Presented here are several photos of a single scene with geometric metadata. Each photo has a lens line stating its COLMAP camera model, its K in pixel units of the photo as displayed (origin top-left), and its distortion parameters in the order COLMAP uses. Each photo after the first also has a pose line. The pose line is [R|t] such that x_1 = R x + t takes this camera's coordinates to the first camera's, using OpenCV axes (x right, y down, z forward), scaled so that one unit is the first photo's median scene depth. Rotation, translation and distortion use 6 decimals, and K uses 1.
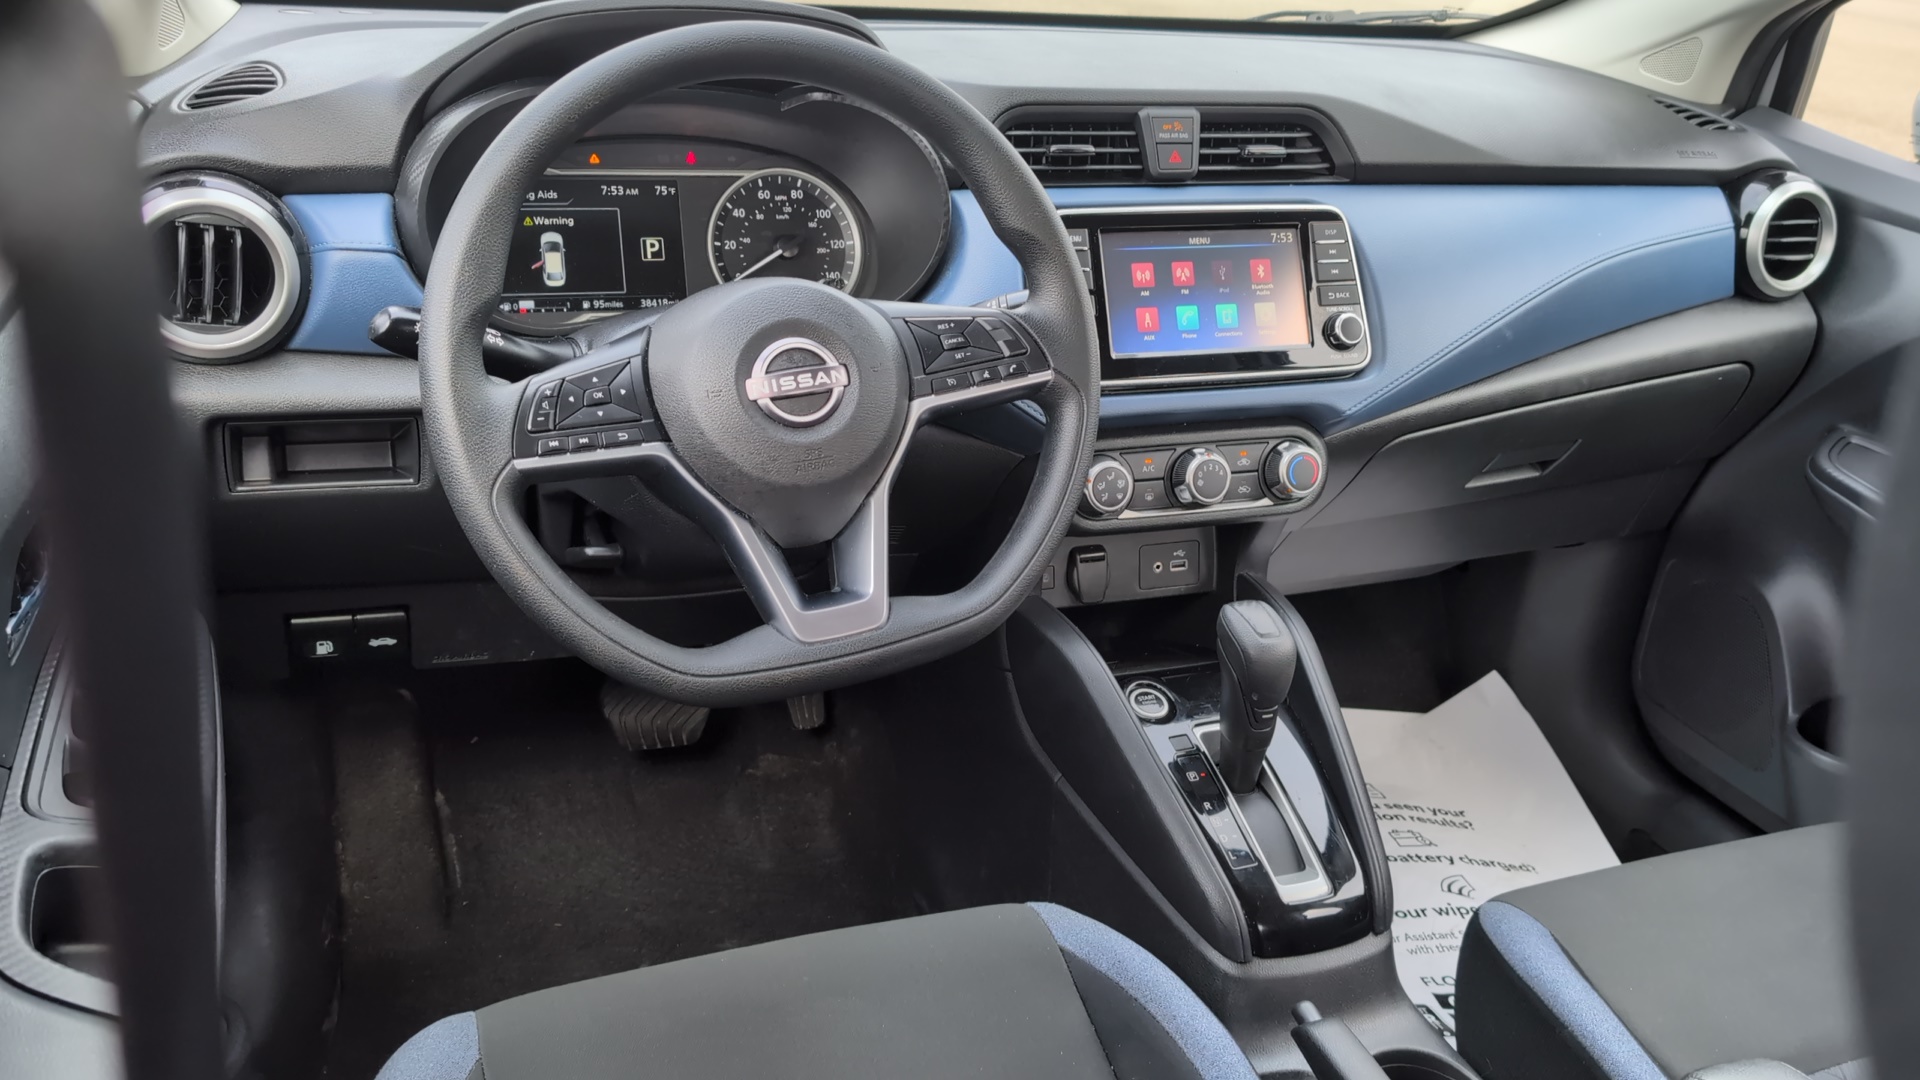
lens RADIAL K [[1594.3, 0, 966.2], [0, 1594.3, 540.6], [0, 0, 1]] dist [0.048812, -0.056902]
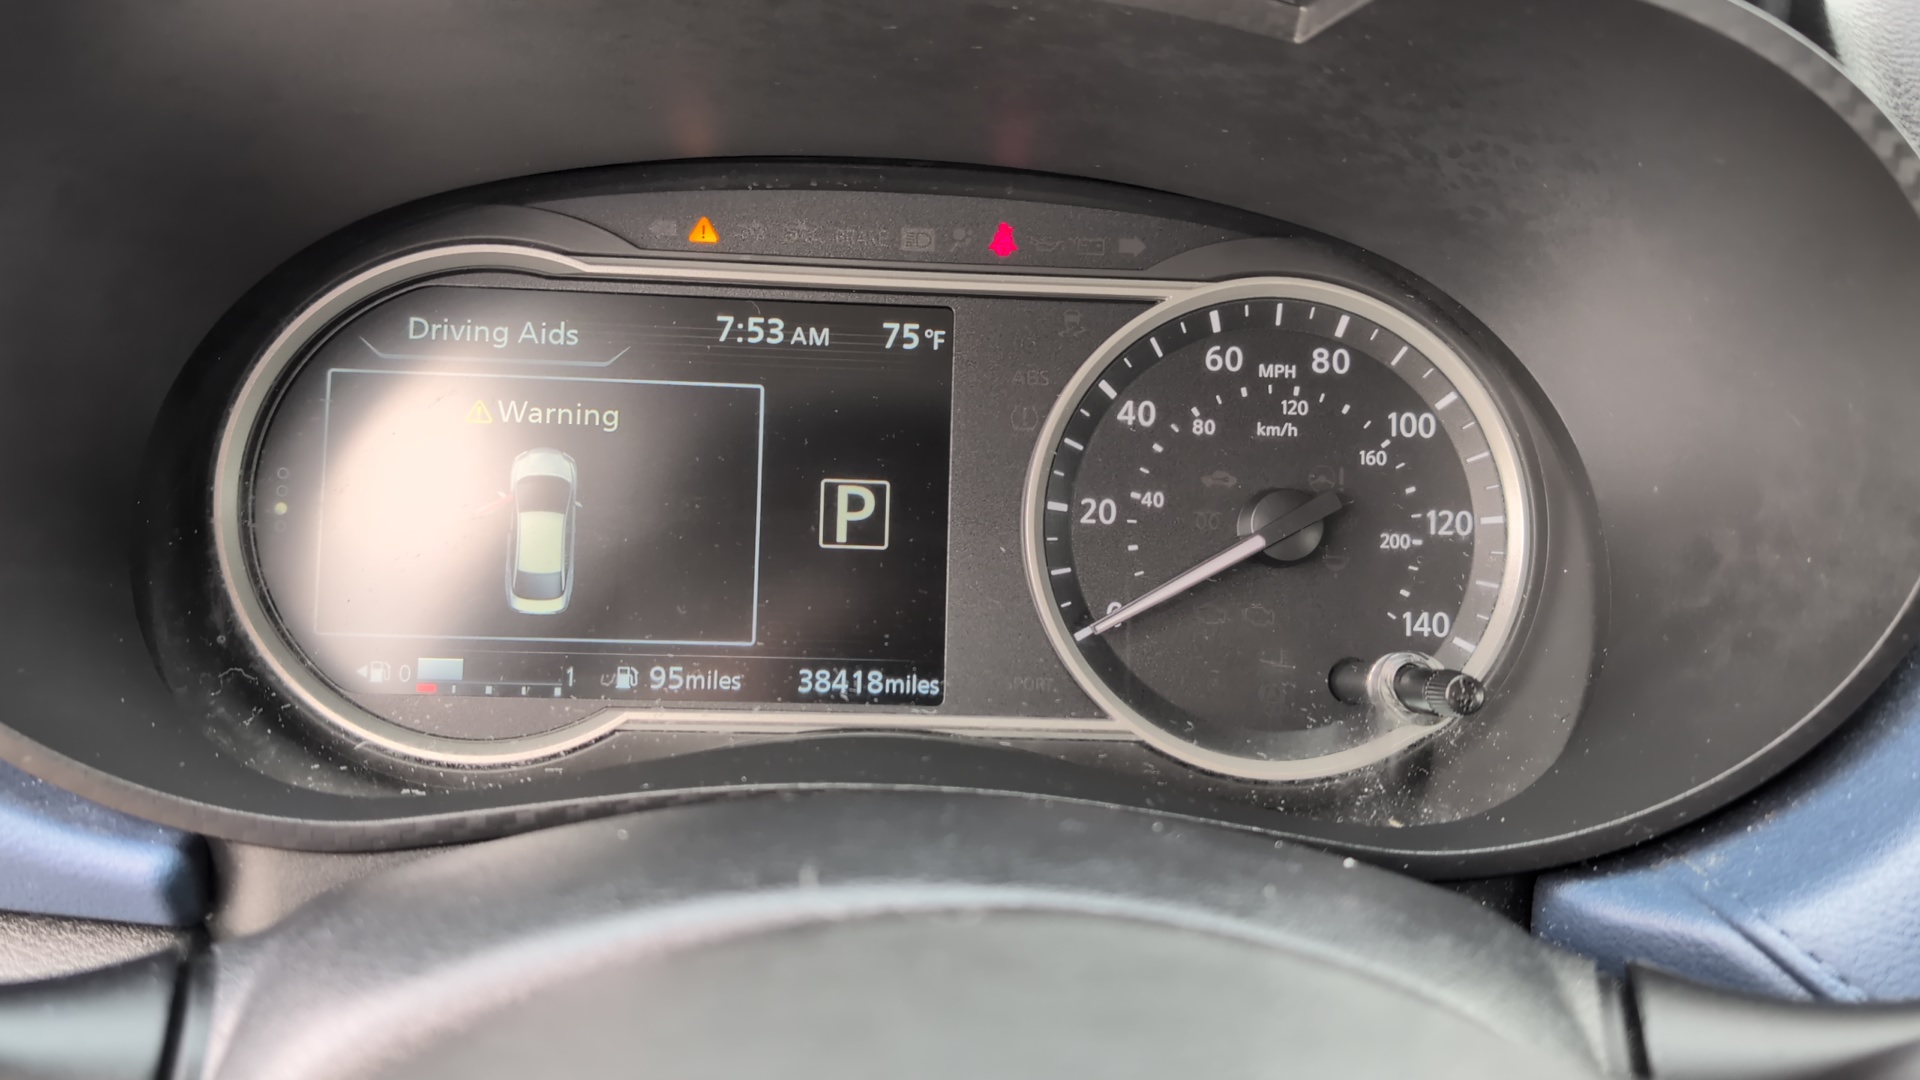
lens RADIAL K [[1594.3, 0, 964.9], [0, 1594.3, 531.9], [0, 0, 1]] dist [0.048812, -0.056902]
pose [[0.940543, 0.082595, -0.329481, -0.068616], [-0.106904, 0.992673, -0.056325, -0.161142], [0.322415, 0.088199, 0.942481, 0.697782]]
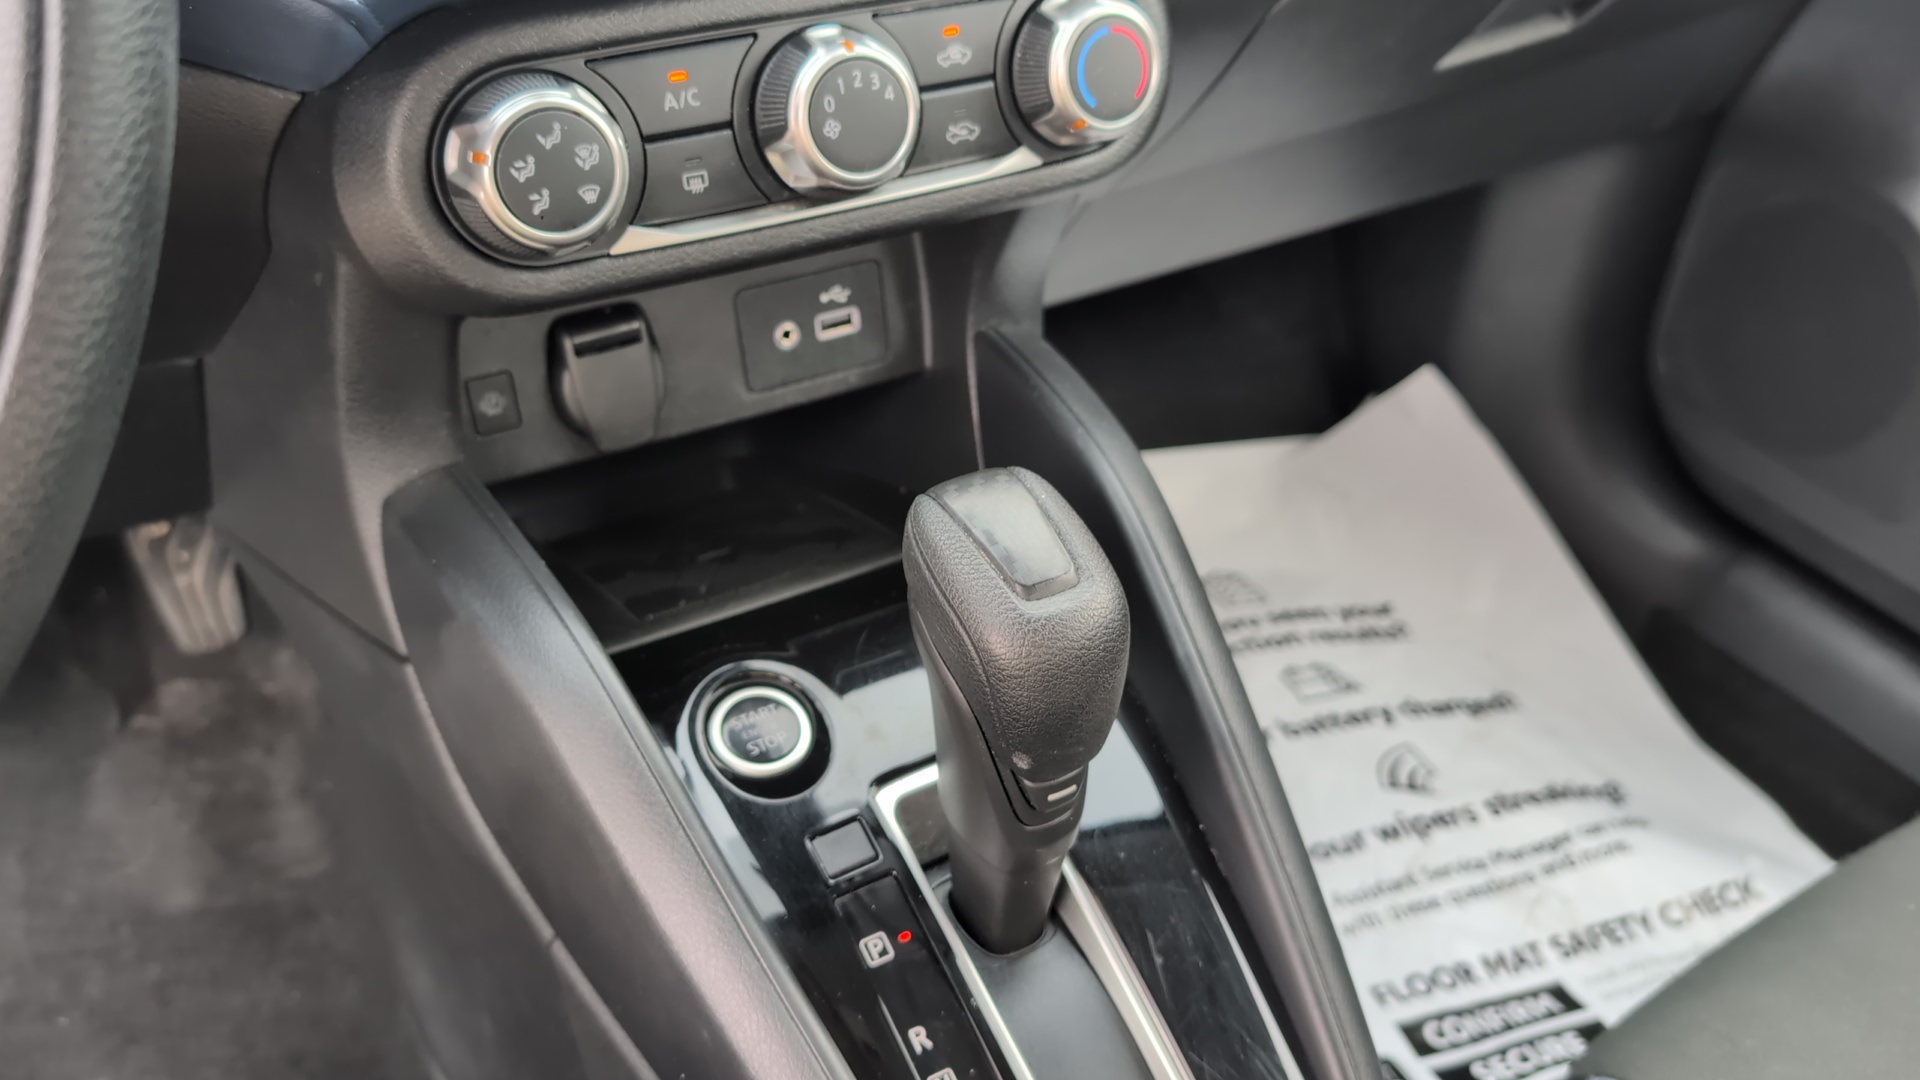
lens RADIAL K [[1594.3, 0, 944.4], [0, 1594.3, 544.9], [0, 0, 1]] dist [0.048812, -0.056902]
pose [[0.989489, -0.114109, 0.088824, 0.128519], [0.089493, 0.965717, 0.243685, -0.031065], [-0.113585, -0.233175, 0.965778, 0.629503]]
